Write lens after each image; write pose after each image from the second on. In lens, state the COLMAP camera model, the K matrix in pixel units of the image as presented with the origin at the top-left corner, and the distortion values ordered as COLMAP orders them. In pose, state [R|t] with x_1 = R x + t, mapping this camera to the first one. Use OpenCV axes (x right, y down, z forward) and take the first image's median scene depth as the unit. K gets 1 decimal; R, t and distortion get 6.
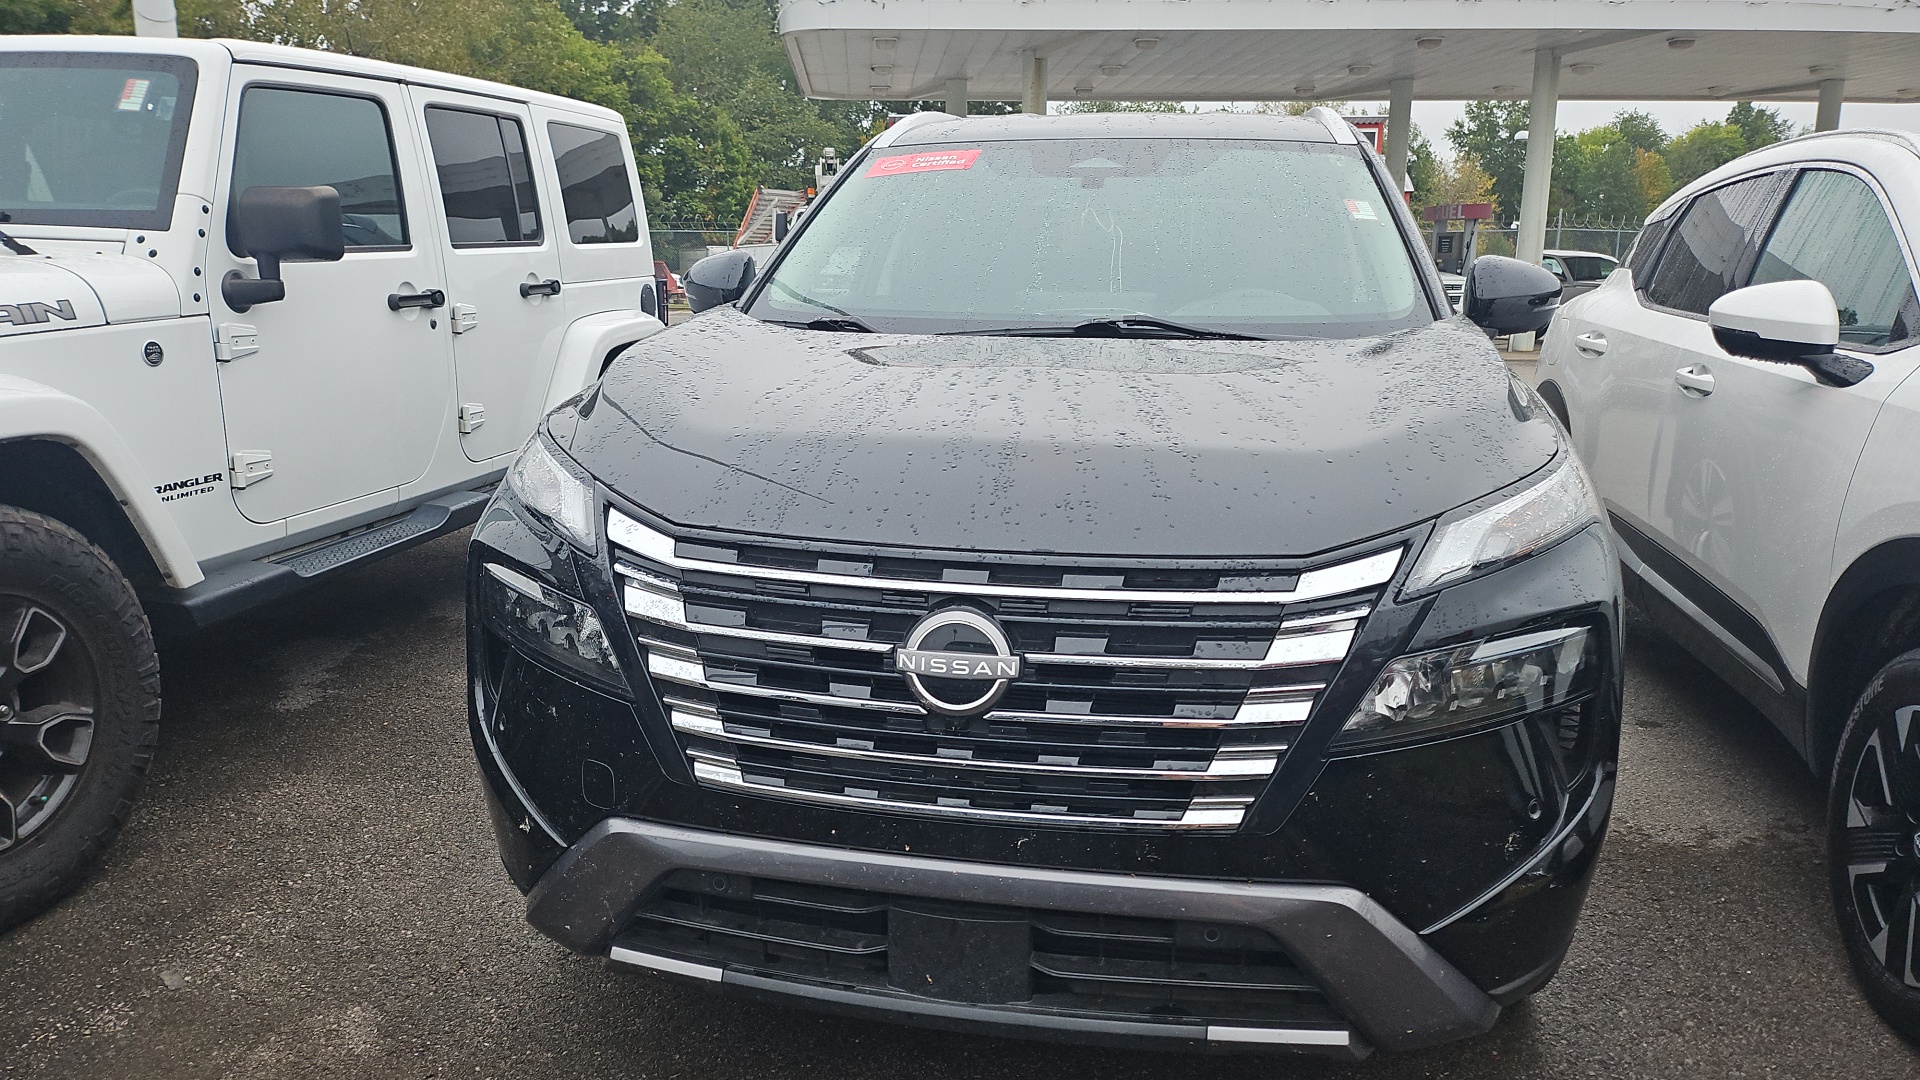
lens RADIAL K [[1391.4, 0, 973.2], [0, 1391.4, 576.9], [0, 0, 1]] dist [0.077772, -0.088984]
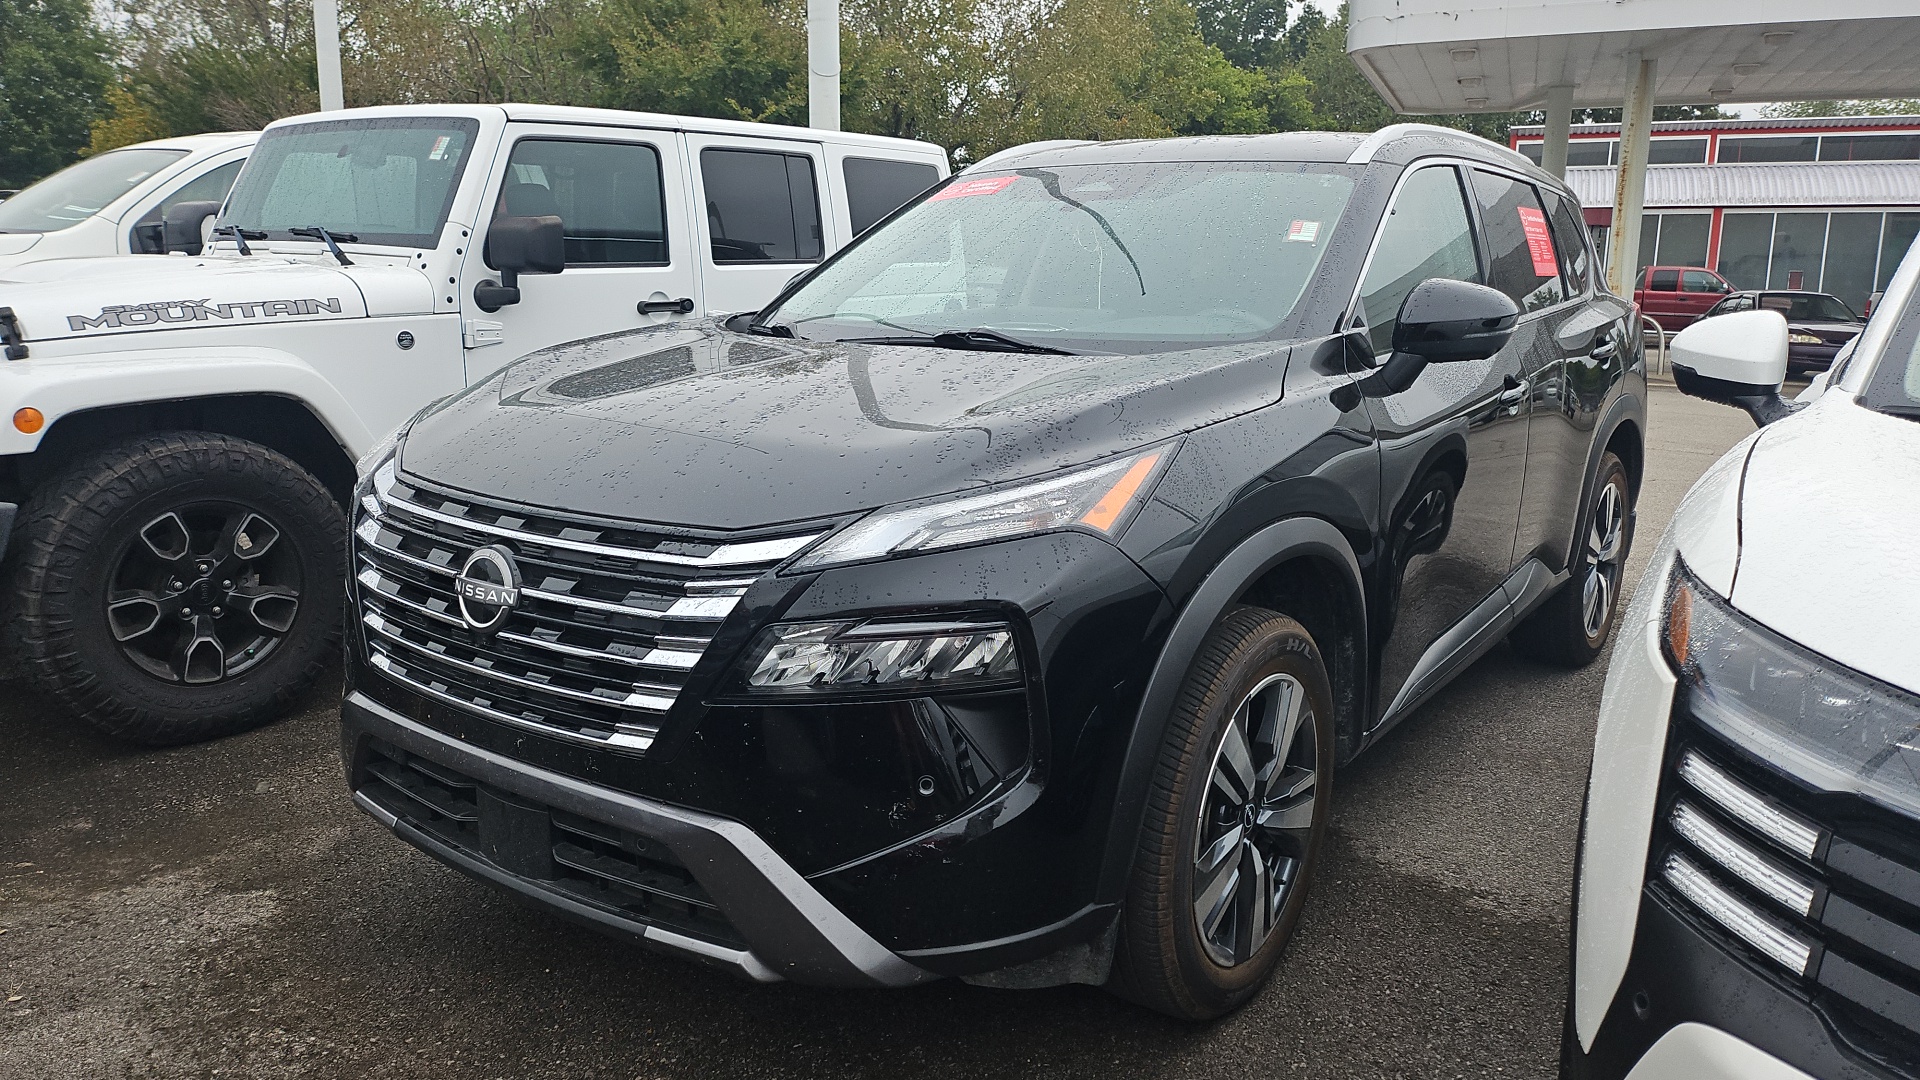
lens RADIAL K [[1389.1, 0, 960.0], [0, 1389.1, 540.0], [0, 0, 1]] dist [0.081429, -0.082439]
pose [[0.904201, 0.089644, -0.417593, 0.834692], [-0.105302, 0.994334, -0.014556, -0.009035], [0.413922, 0.057135, 0.908518, 0.028676]]
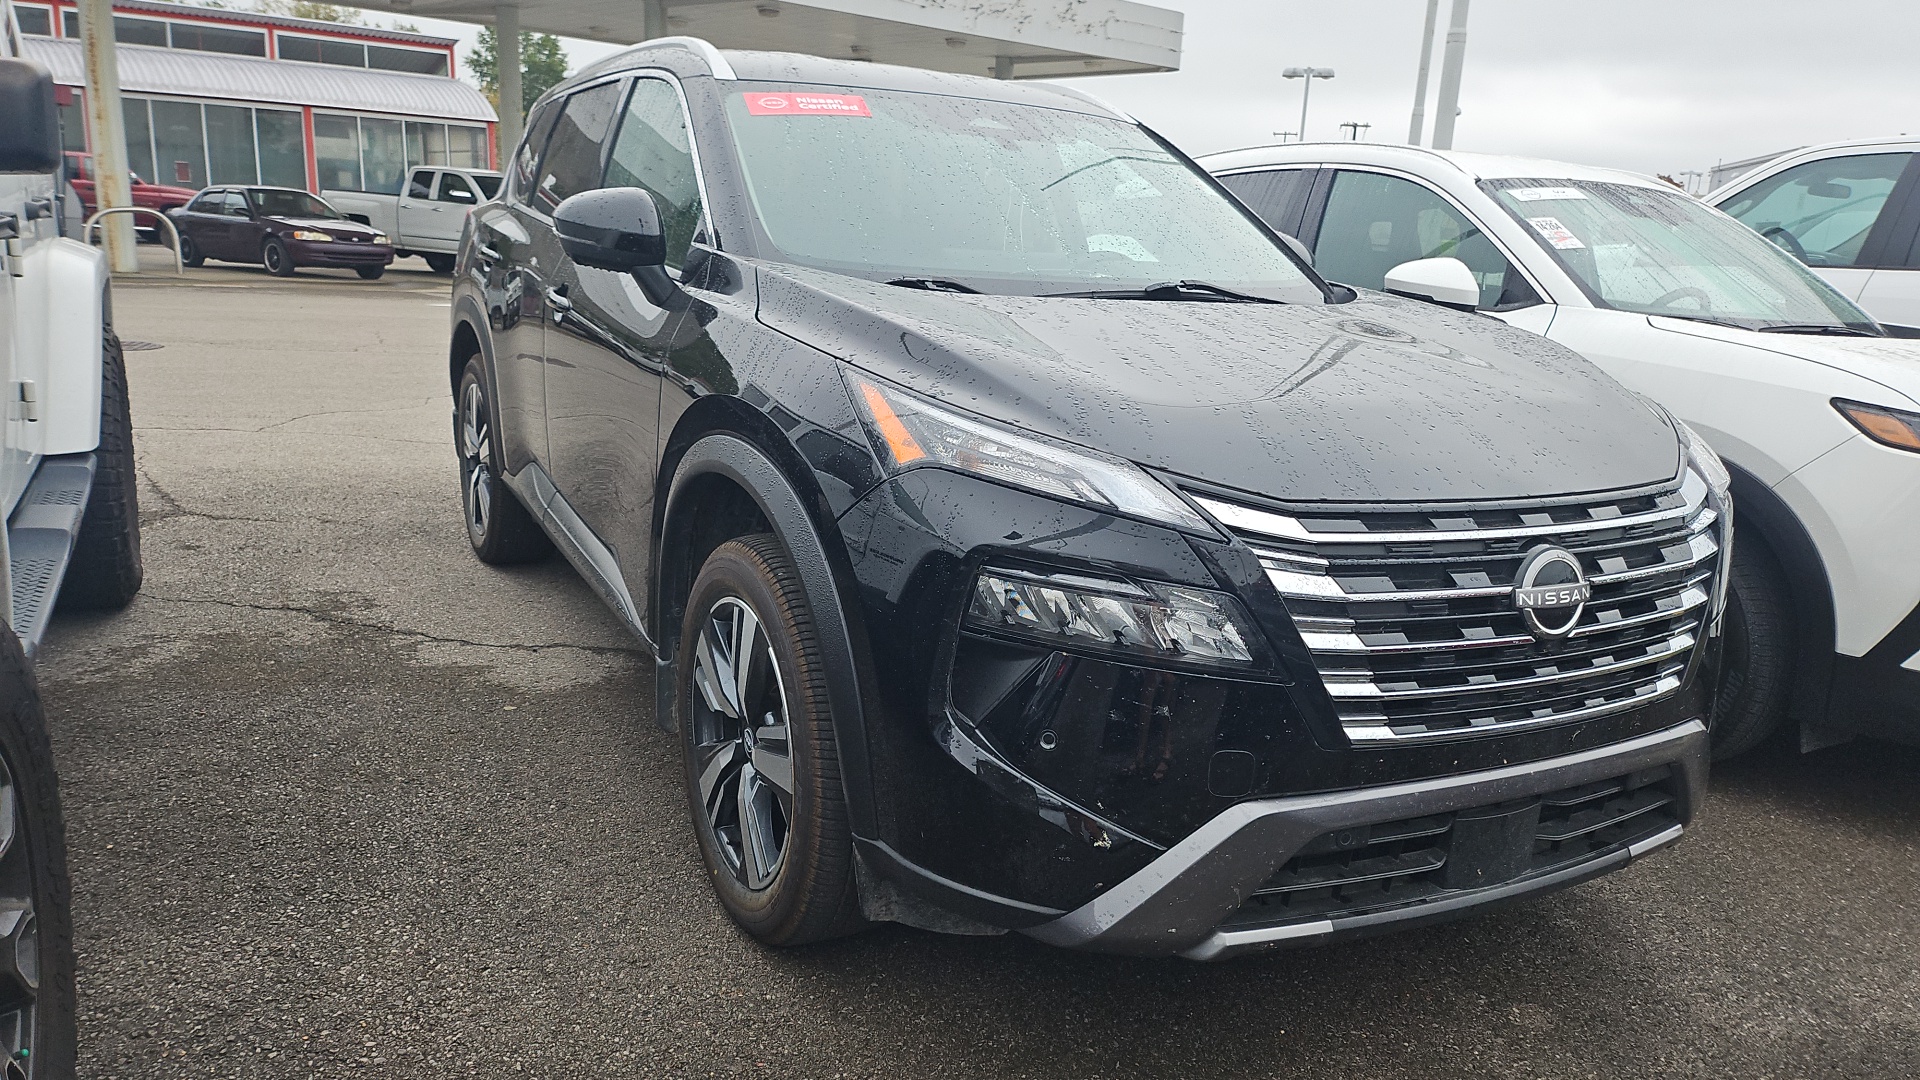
lens RADIAL K [[1398.6, 0, 955.6], [0, 1398.6, 560.4], [0, 0, 1]] dist [0.018902, -0.003811]
pose [[0.760768, -0.120489, 0.637742, -1.068184], [0.095988, 0.992699, 0.073046, -0.093992], [-0.641886, 0.005645, 0.766779, 0.389384]]
